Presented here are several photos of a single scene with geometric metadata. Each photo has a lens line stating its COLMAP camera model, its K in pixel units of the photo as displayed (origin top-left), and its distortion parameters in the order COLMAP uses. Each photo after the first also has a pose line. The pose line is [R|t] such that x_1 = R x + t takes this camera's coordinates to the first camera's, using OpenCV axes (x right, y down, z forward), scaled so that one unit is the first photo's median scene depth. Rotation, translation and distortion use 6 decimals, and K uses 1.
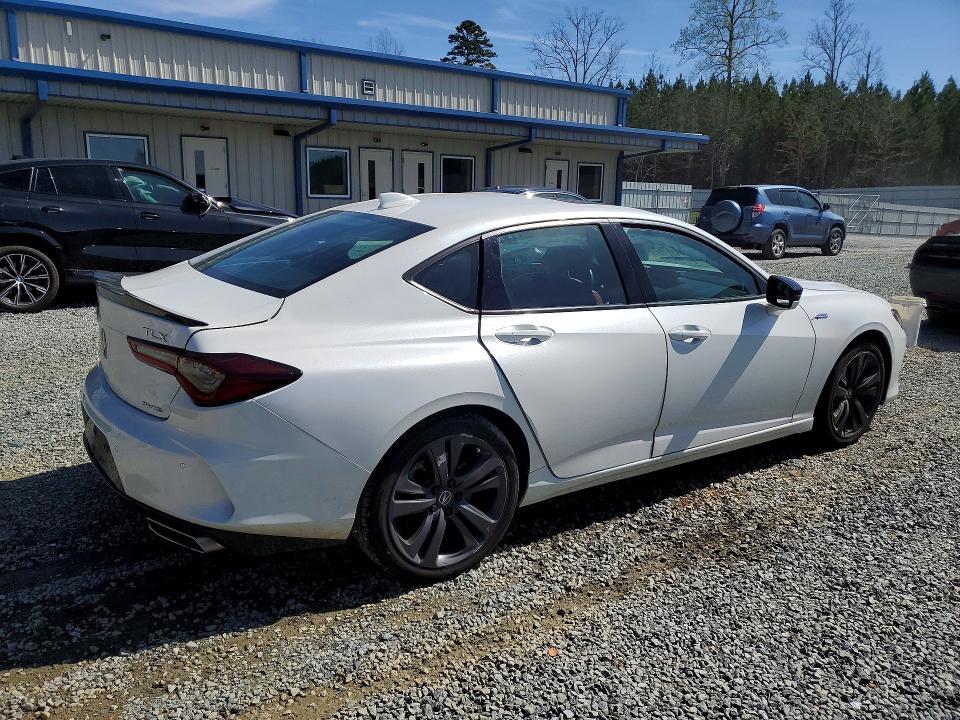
lens RADIAL K [[781.8, 0, 480.0], [0, 781.8, 360.0], [0, 0, 1]] dist [0.021784, 0.004898]
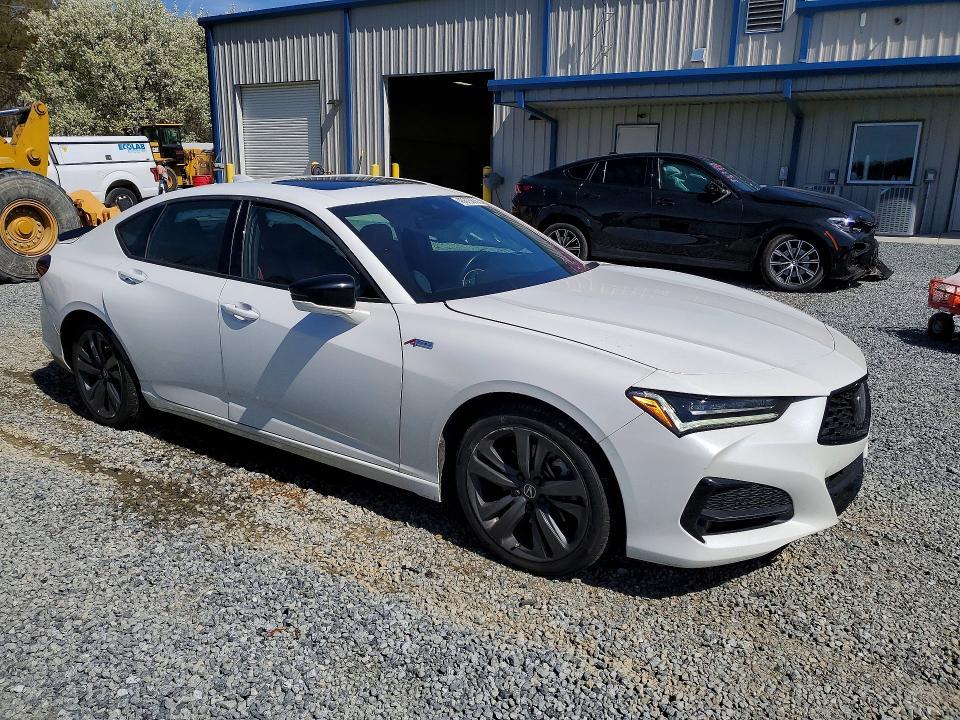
lens RADIAL K [[781.8, 0, 480.0], [0, 781.8, 360.0], [0, 0, 1]] dist [0.021784, 0.004898]
pose [[0.308604, 0.208925, -0.927962, 1.063434], [-0.201496, 0.967798, 0.150884, -0.151983], [0.929604, 0.140418, 0.340764, 0.761781]]
